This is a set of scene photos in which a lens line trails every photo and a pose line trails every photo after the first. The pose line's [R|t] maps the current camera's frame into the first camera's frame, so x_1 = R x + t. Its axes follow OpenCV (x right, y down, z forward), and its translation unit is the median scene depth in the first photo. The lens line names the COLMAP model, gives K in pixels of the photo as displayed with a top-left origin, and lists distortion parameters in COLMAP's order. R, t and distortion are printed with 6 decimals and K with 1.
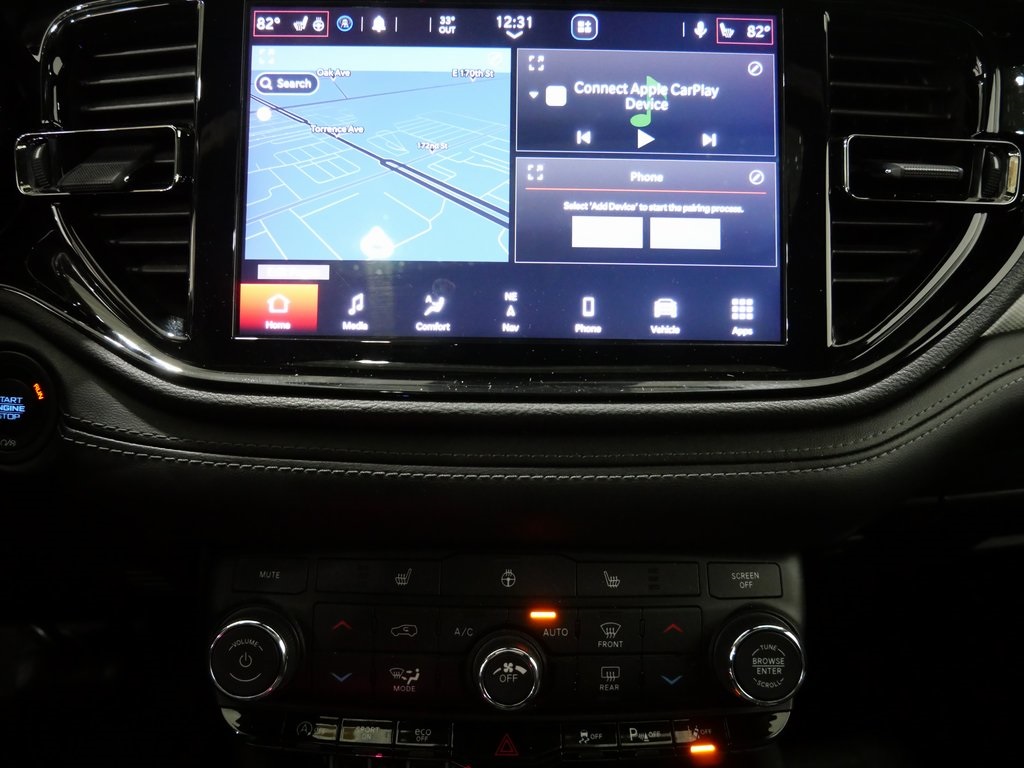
lens RADIAL K [[748.3, 0, 508.4], [0, 748.3, 387.3], [0, 0, 1]] dist [-0.034434, -0.006491]
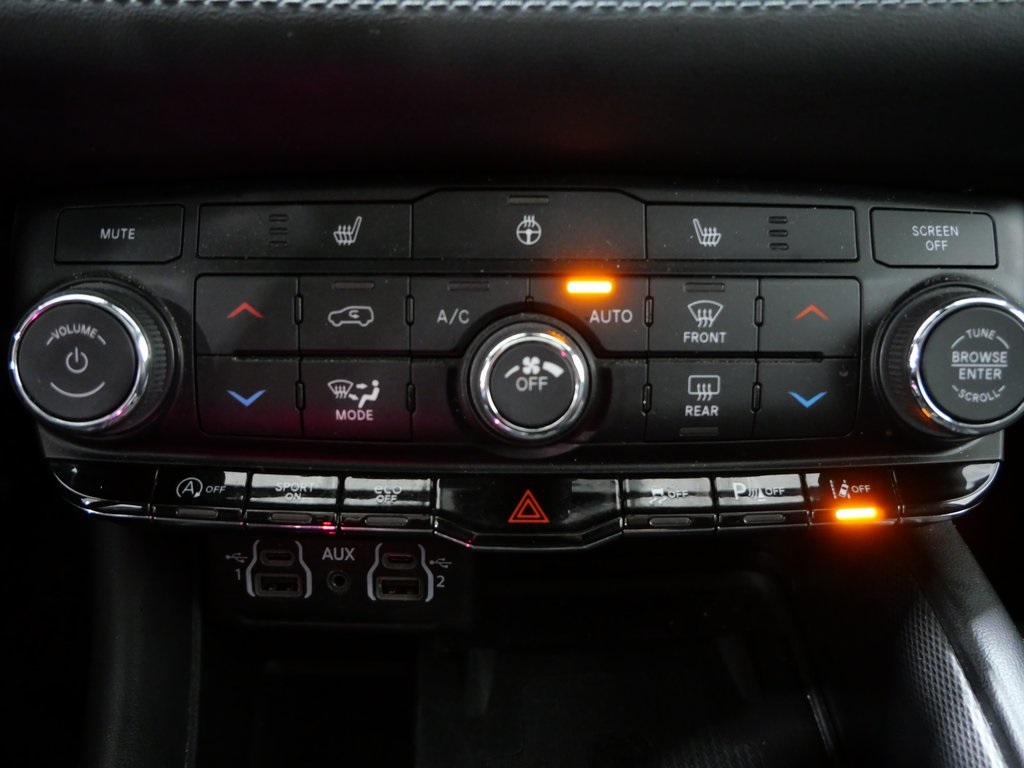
lens RADIAL K [[987.8, 0, 509.0], [0, 987.8, 388.0], [0, 0, 1]] dist [-0.013024, 0.000000]
pose [[0.999939, -0.010184, -0.004200, -0.014053], [0.010709, 0.988062, 0.153684, 0.270435], [0.002585, -0.153720, 0.988111, 0.234355]]
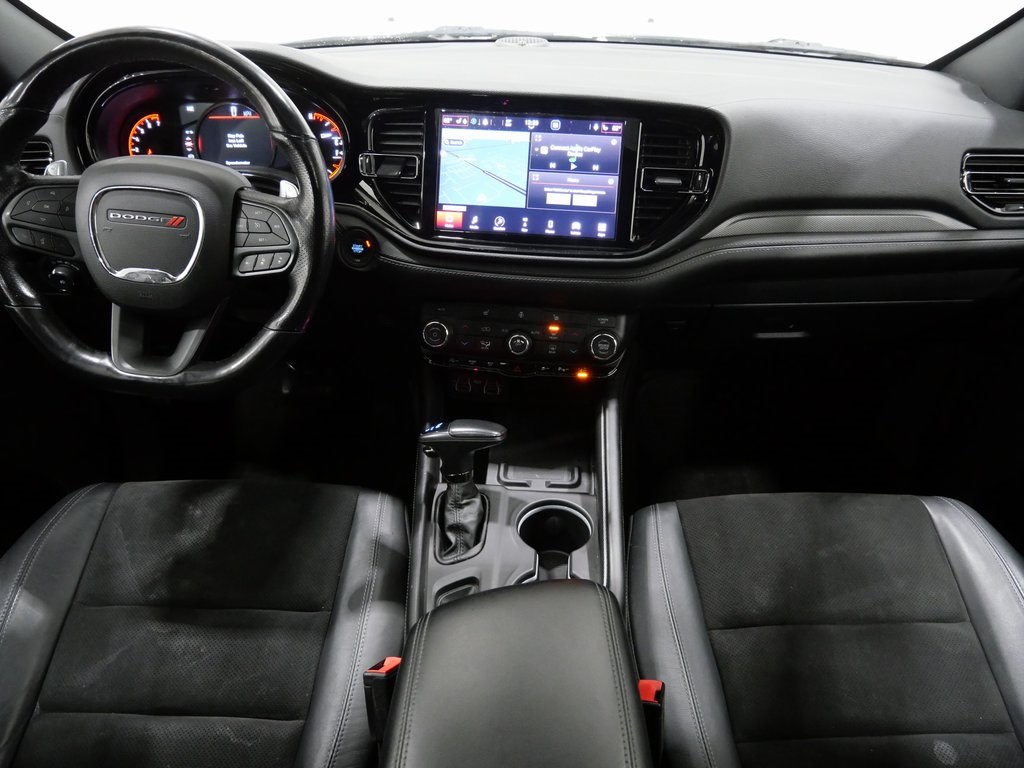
lens RADIAL K [[748.3, 0, 513.7], [0, 748.3, 382.1], [0, 0, 1]] dist [-0.034434, -0.006491]
pose [[0.993064, 0.066090, -0.097243, 0.291034], [-0.046133, 0.979764, 0.194765, -0.062919], [0.108148, -0.188928, 0.976018, -2.054850]]
